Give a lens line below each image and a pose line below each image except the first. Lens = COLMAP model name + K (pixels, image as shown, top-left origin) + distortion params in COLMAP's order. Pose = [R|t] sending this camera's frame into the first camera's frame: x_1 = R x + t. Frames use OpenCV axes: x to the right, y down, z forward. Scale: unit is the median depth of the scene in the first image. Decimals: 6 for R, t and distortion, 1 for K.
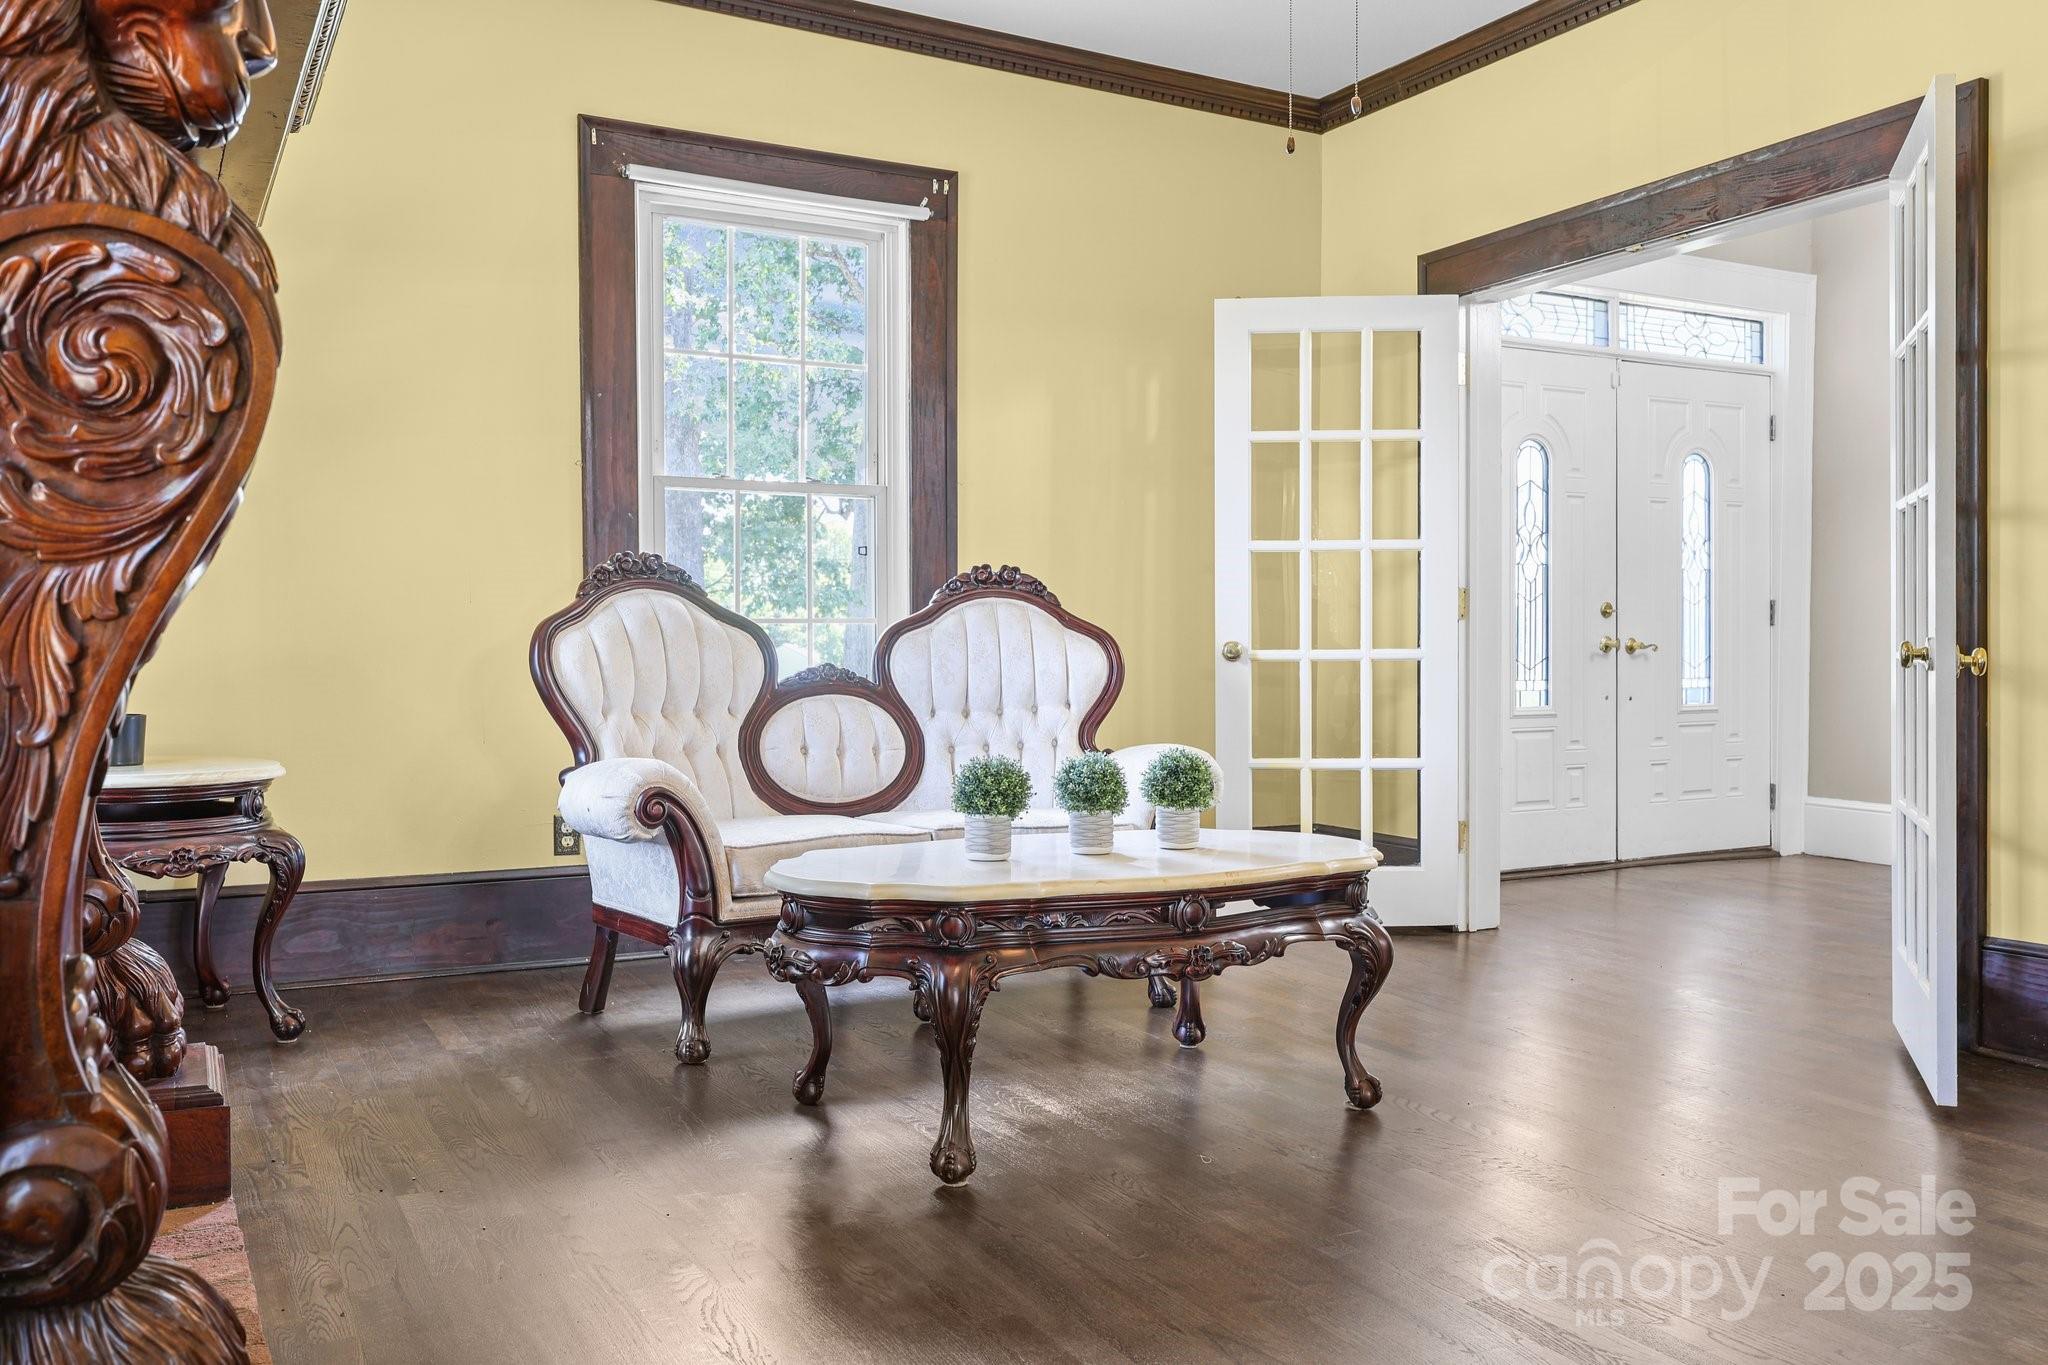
lens RADIAL K [[1679.9, 0, 1025.7], [0, 1679.9, 675.1], [0, 0, 1]] dist [0.000657, 0.002285]
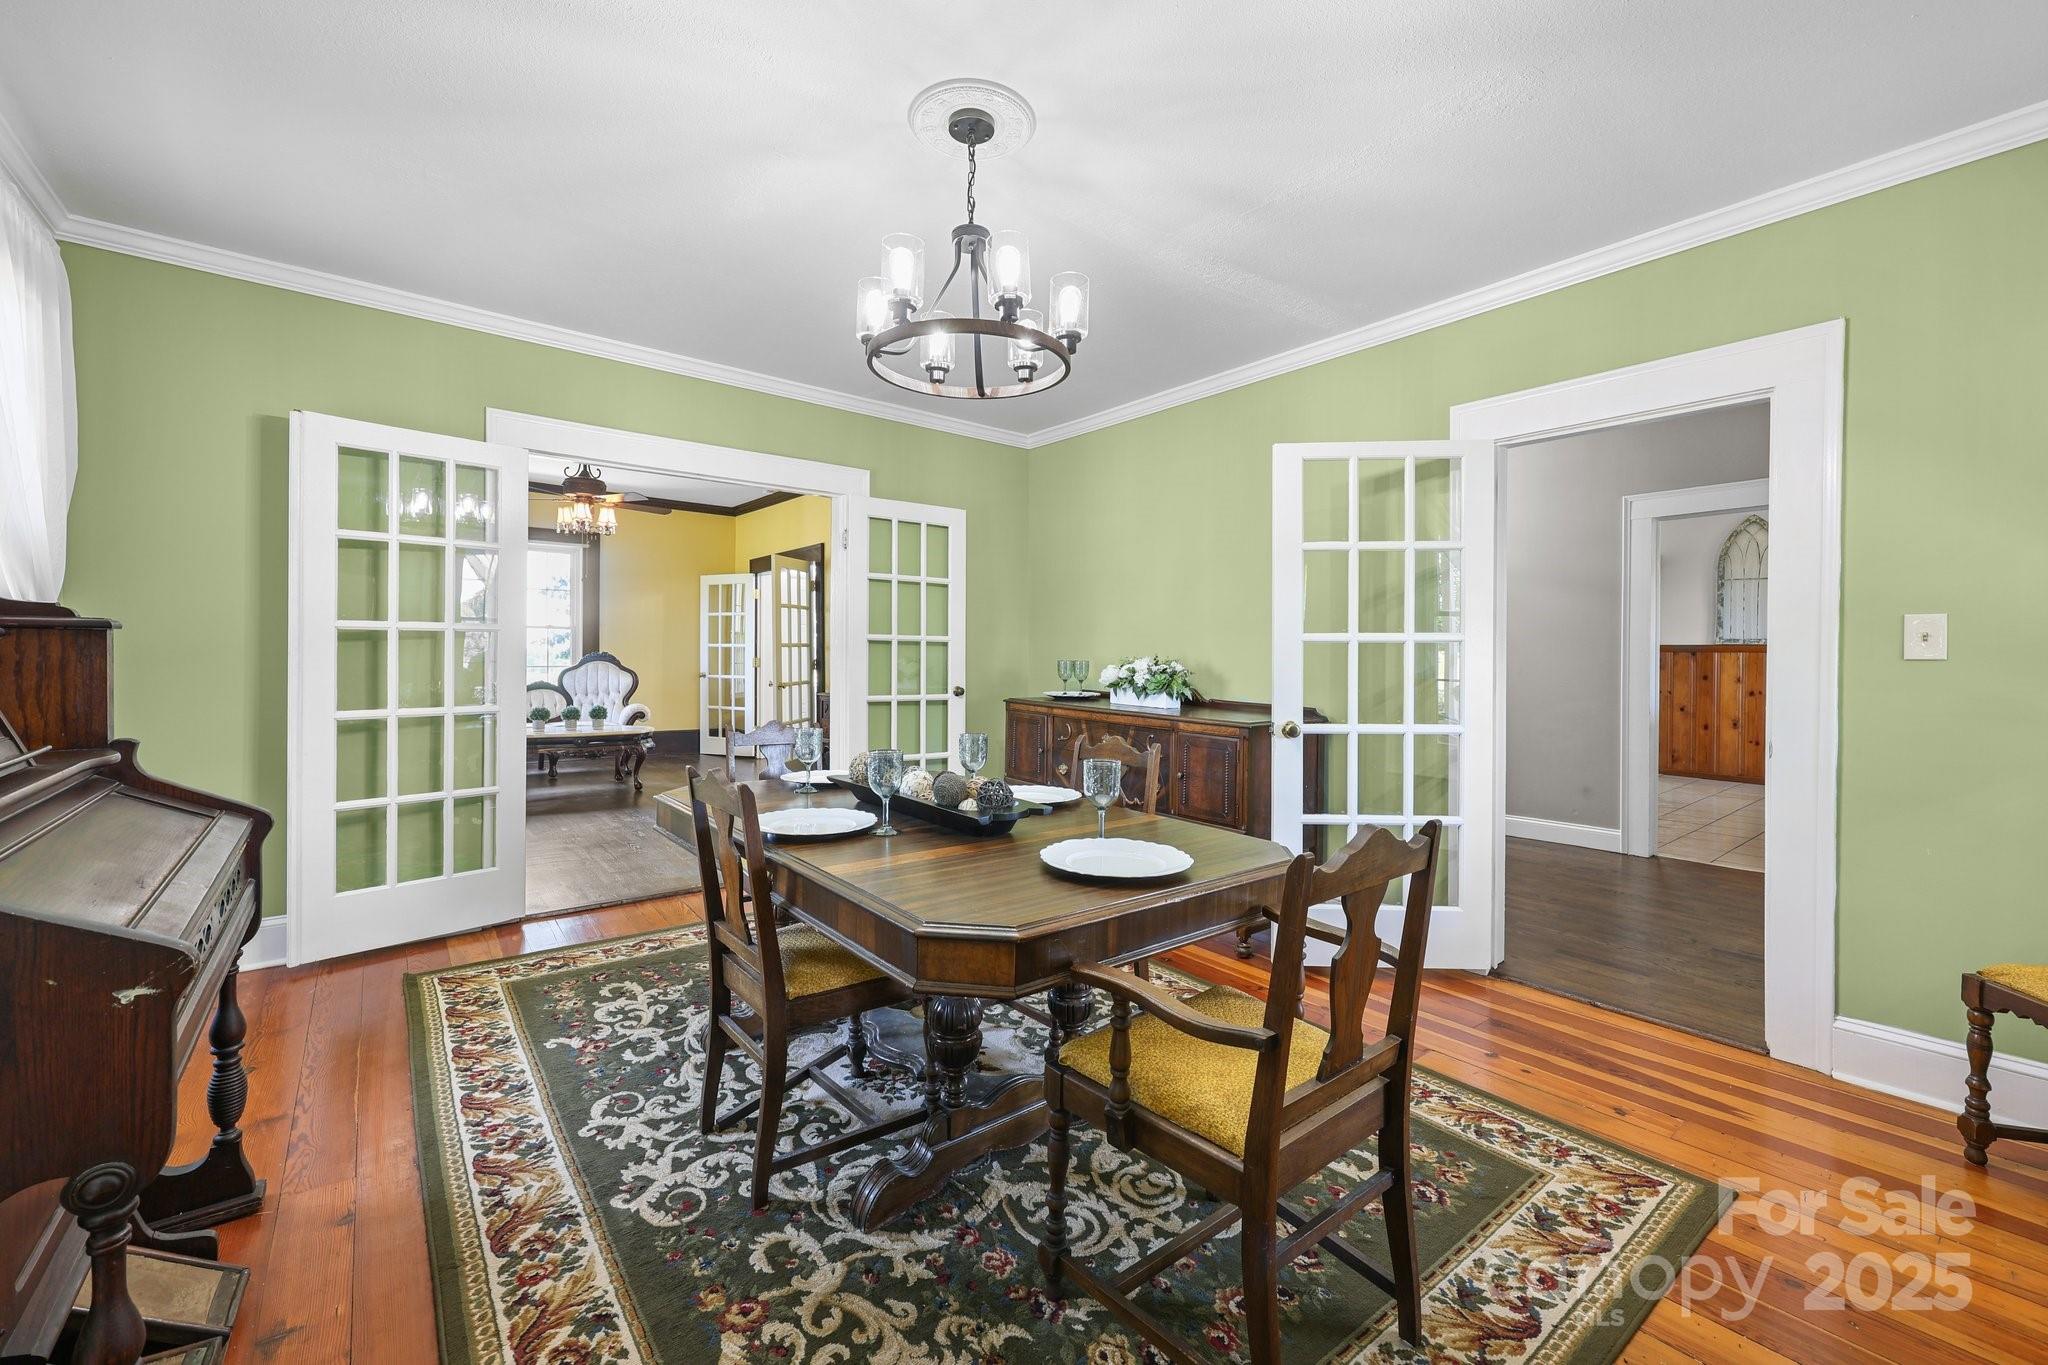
lens RADIAL K [[837.4, 0, 1018.5], [0, 837.4, 662.5], [0, 0, 1]] dist [-0.002378, -0.000138]
pose [[0.987623, 0.003603, 0.156802, 0.557492], [-0.002282, 0.999960, -0.008599, -0.029883], [-0.156827, 0.008135, 0.987593, -0.834809]]
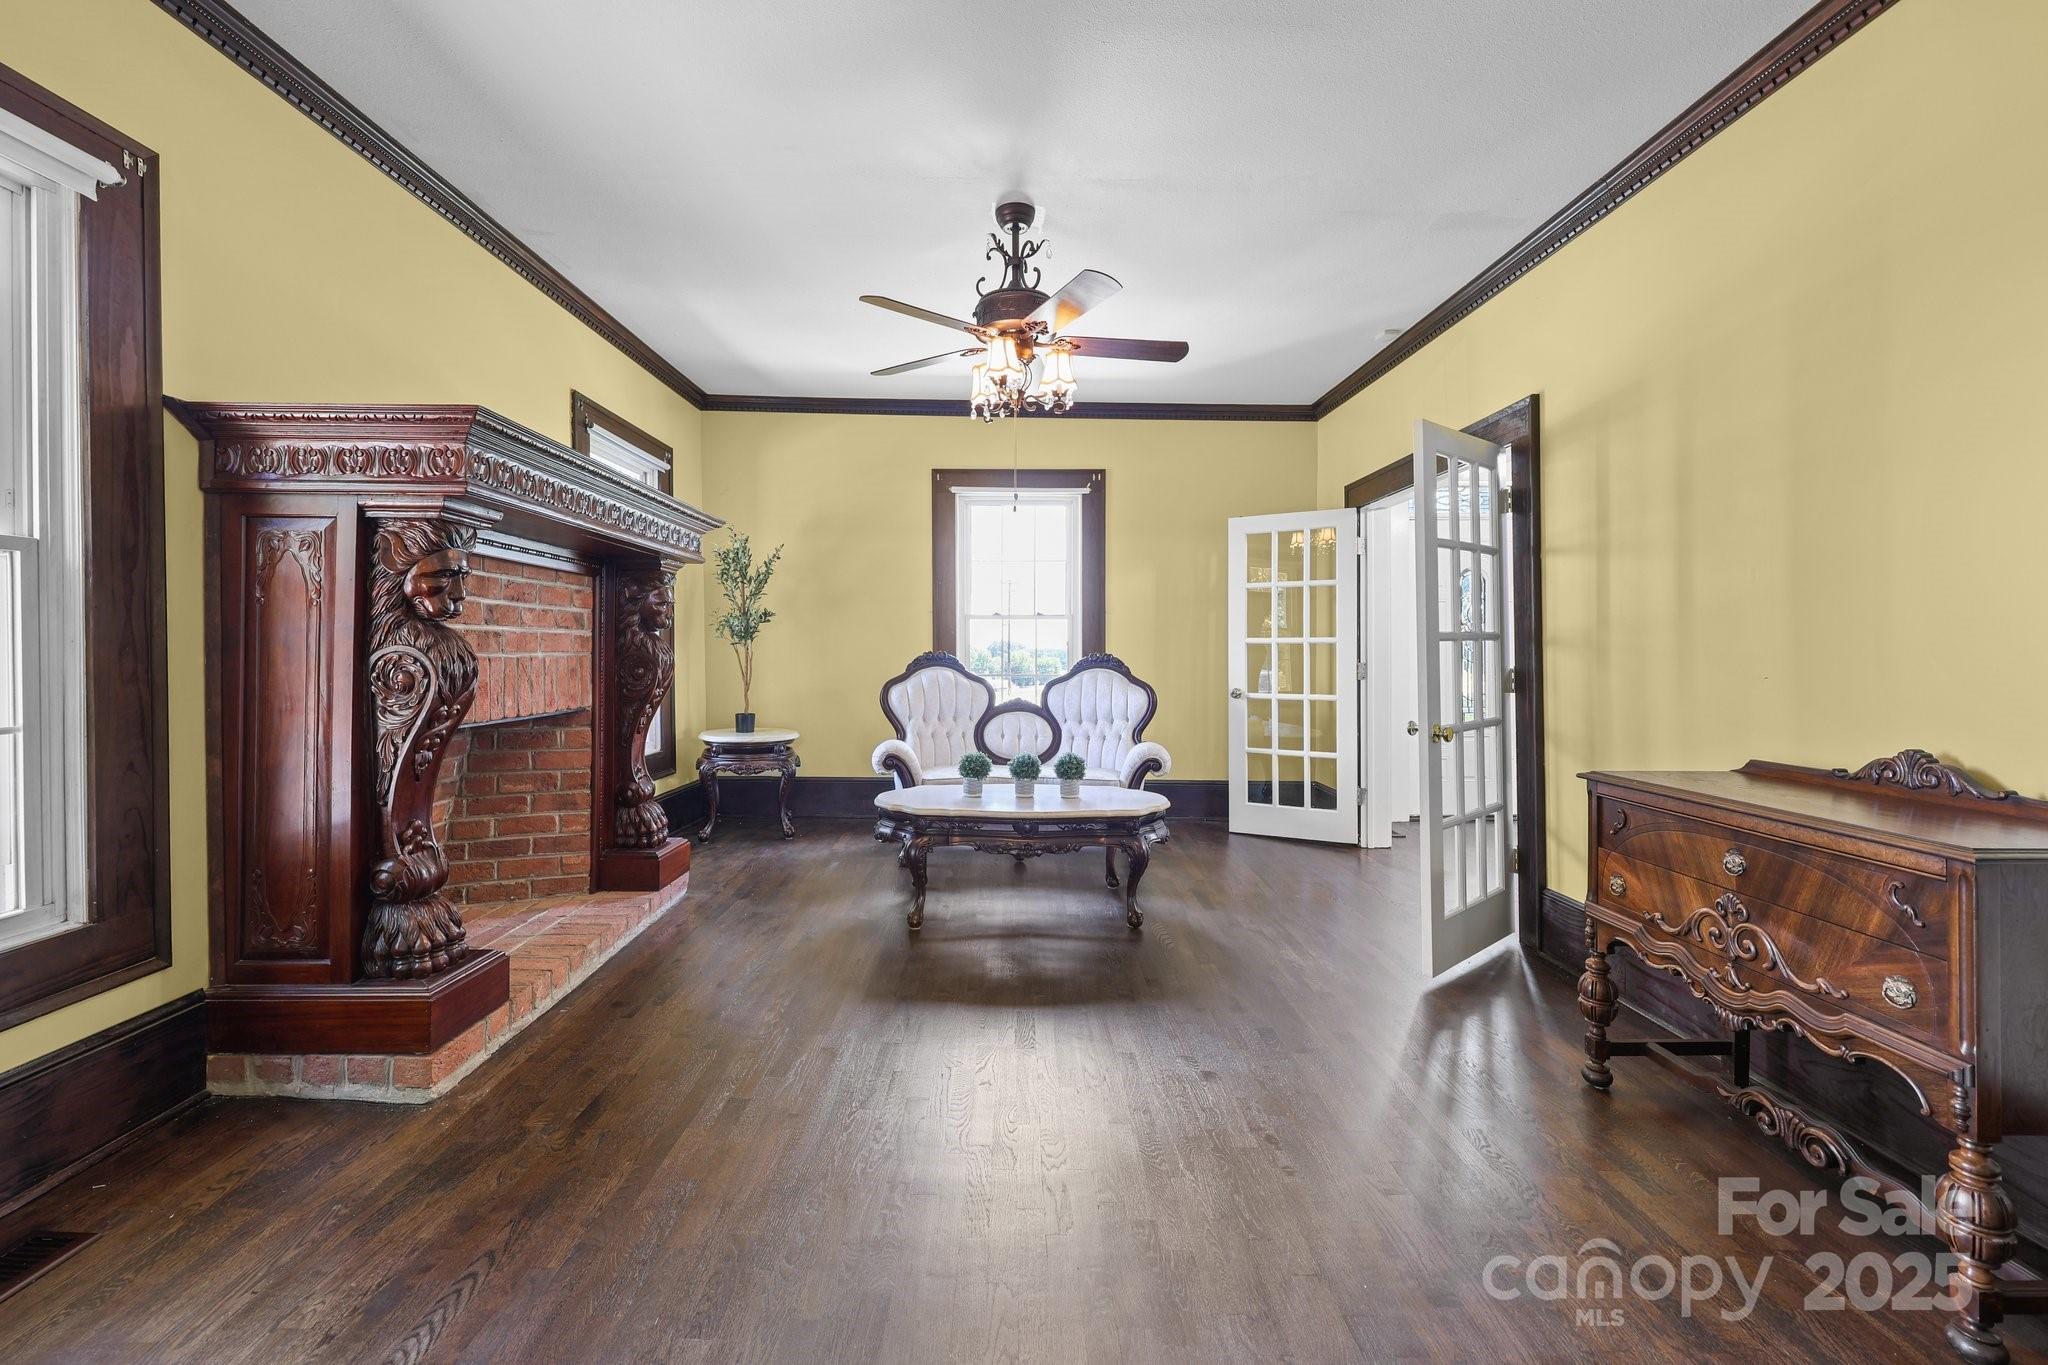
lens RADIAL K [[837.4, 0, 1012.5], [0, 837.4, 648.1], [0, 0, 1]] dist [-0.002378, -0.000138]
pose [[0.875538, -0.001410, -0.483147, 0.396387], [-0.009714, 0.999742, -0.020523, -0.048126], [0.483052, 0.022662, 0.875299, 0.001940]]
